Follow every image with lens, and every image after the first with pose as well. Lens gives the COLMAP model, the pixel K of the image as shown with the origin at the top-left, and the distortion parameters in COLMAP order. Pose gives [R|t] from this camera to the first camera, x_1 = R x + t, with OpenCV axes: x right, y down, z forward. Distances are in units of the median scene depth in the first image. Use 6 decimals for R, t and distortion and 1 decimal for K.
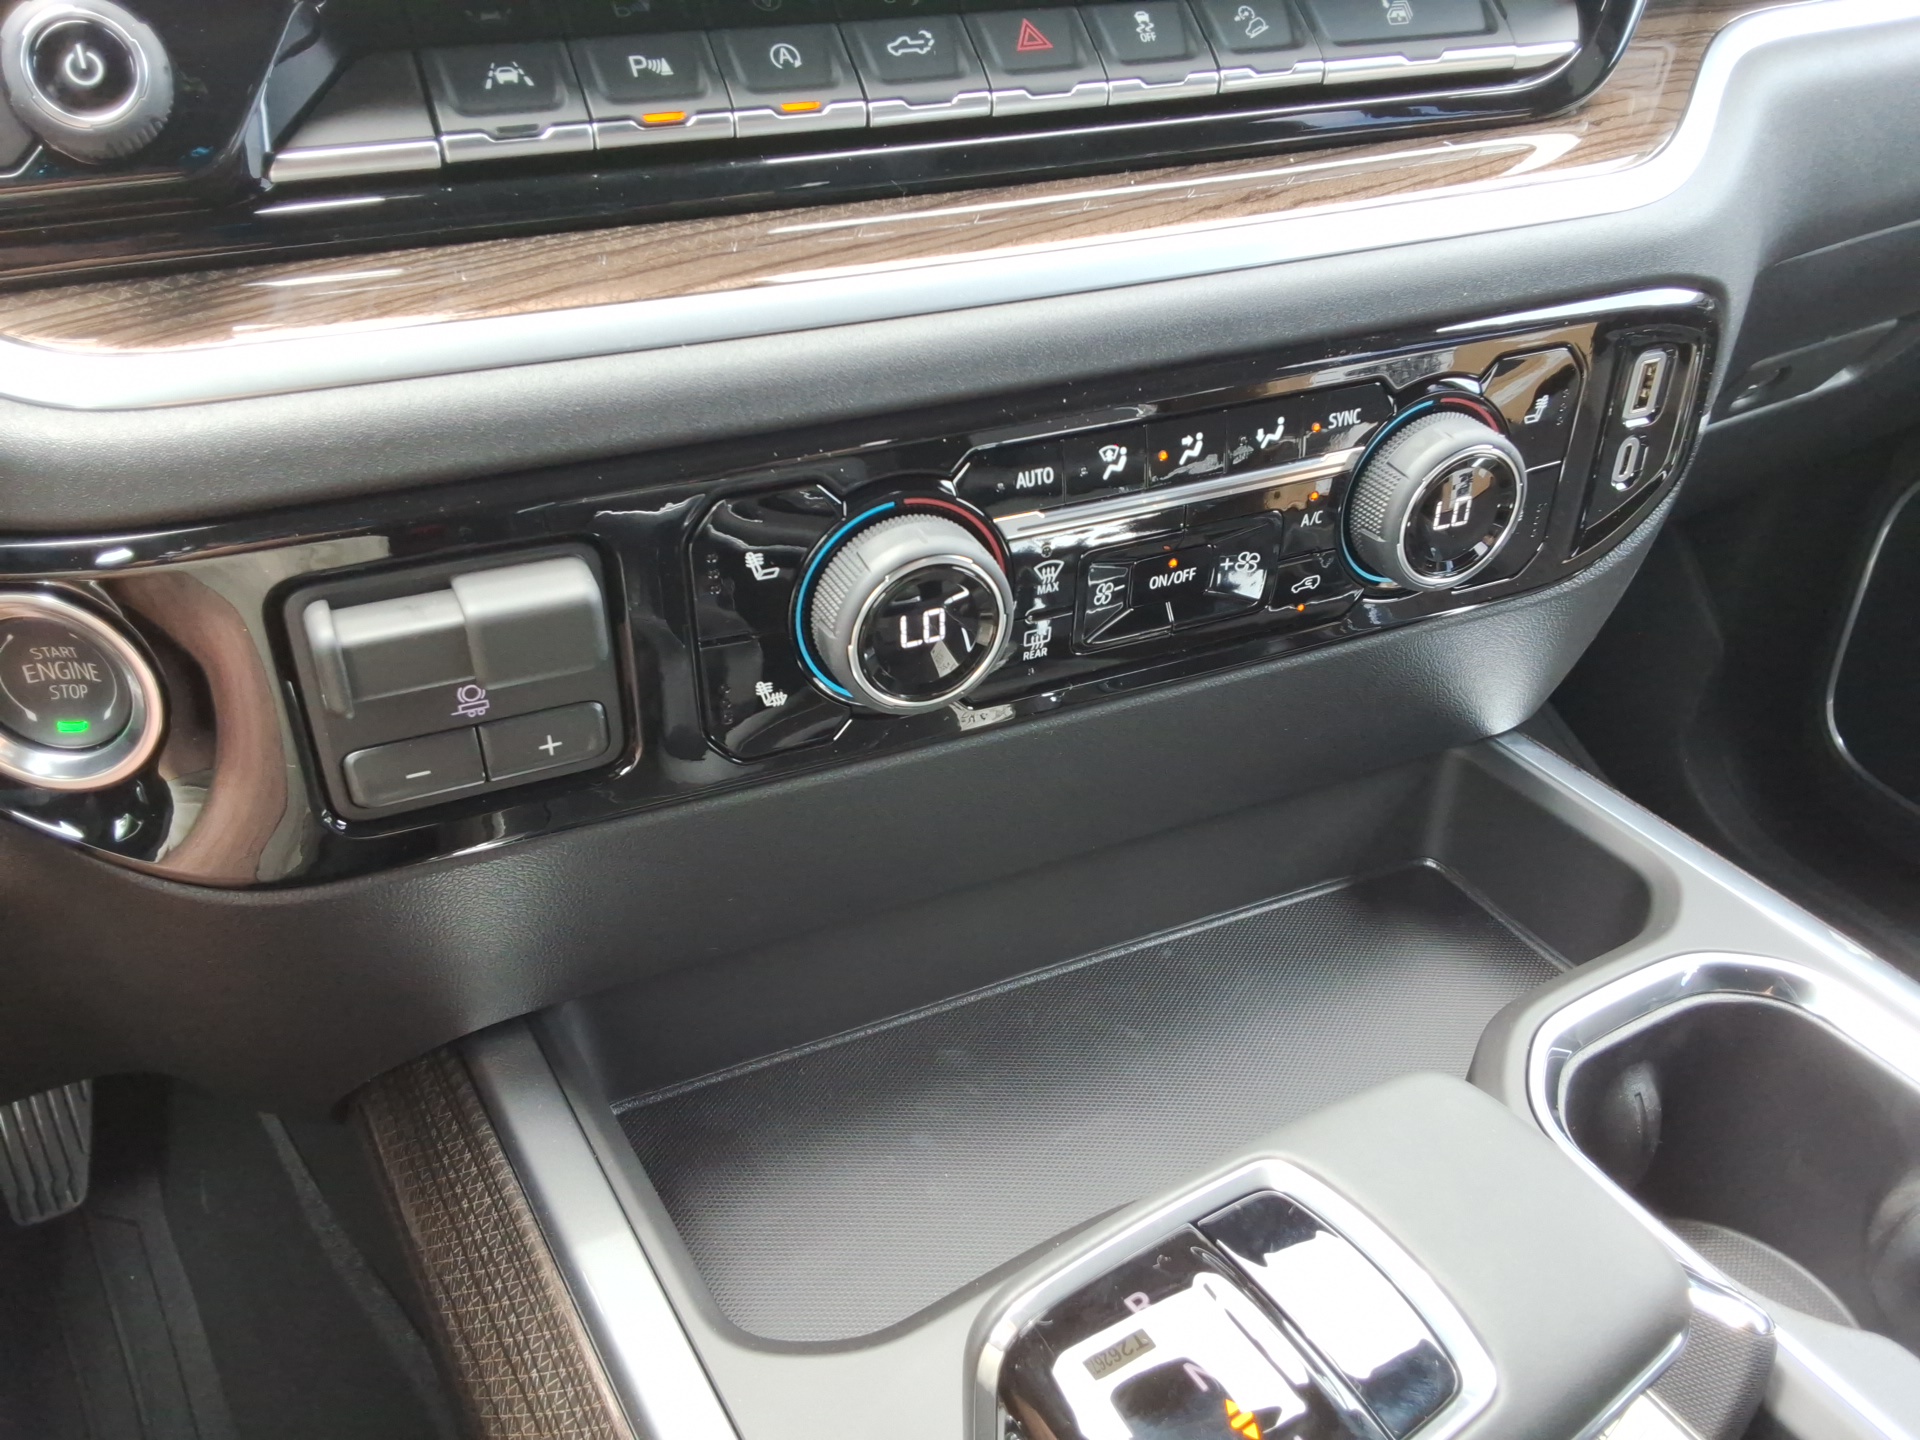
lens RADIAL K [[1535.4, 0, 972.9], [0, 1535.4, 722.3], [0, 0, 1]] dist [0.102495, -0.156756]
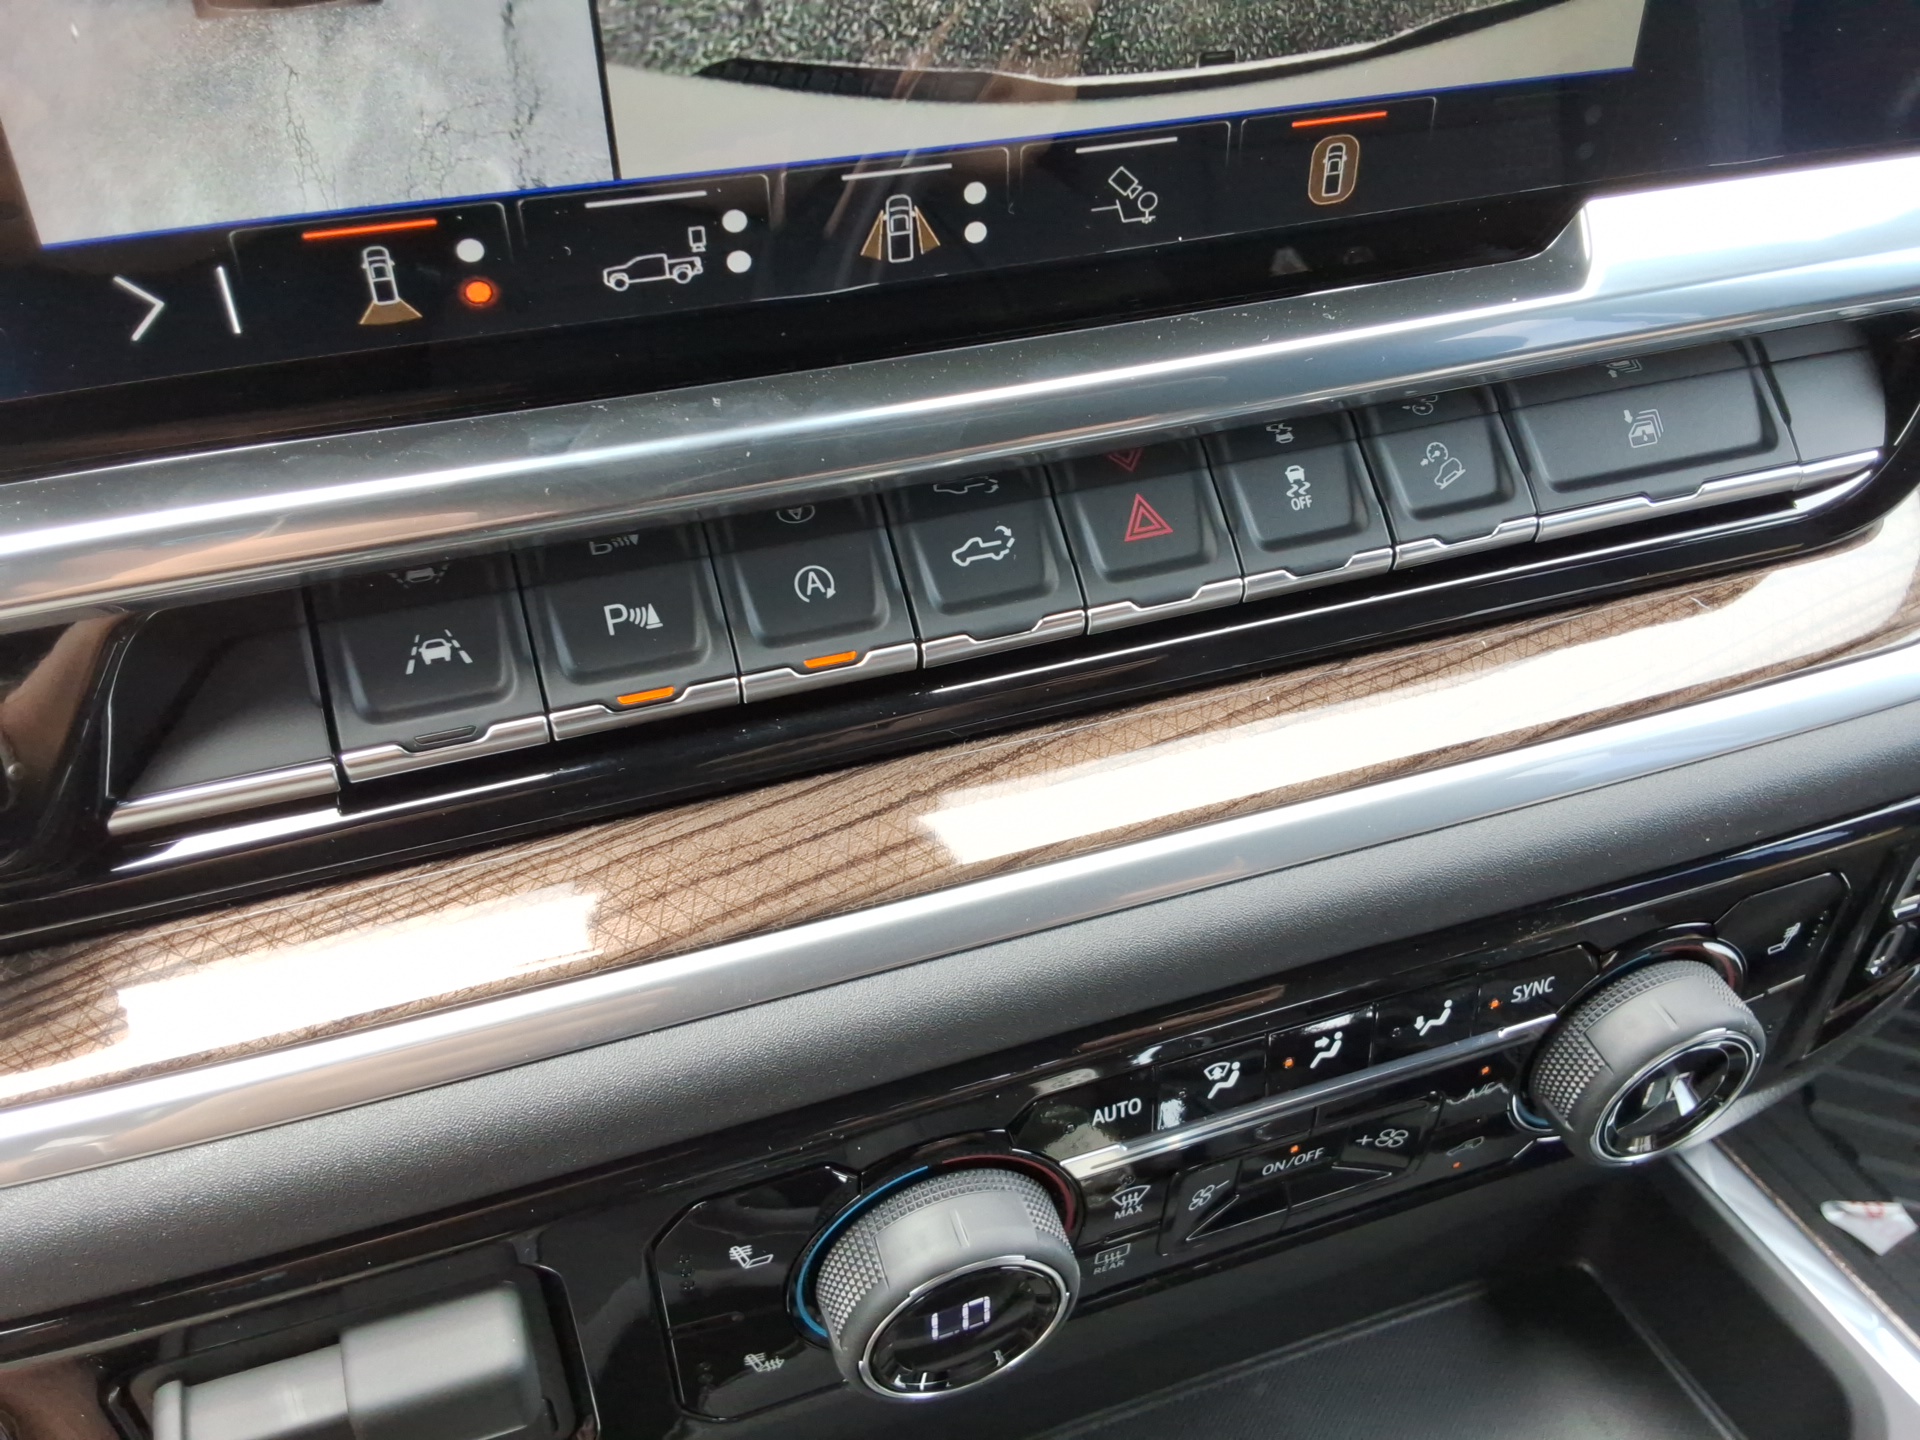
lens RADIAL K [[1535.4, 0, 977.8], [0, 1535.4, 703.9], [0, 0, 1]] dist [0.102495, -0.156756]
pose [[0.996072, 0.053882, -0.070272, 0.014151], [-0.047380, 0.994712, 0.091123, -0.419537], [0.074810, -0.087436, 0.993357, 0.243444]]
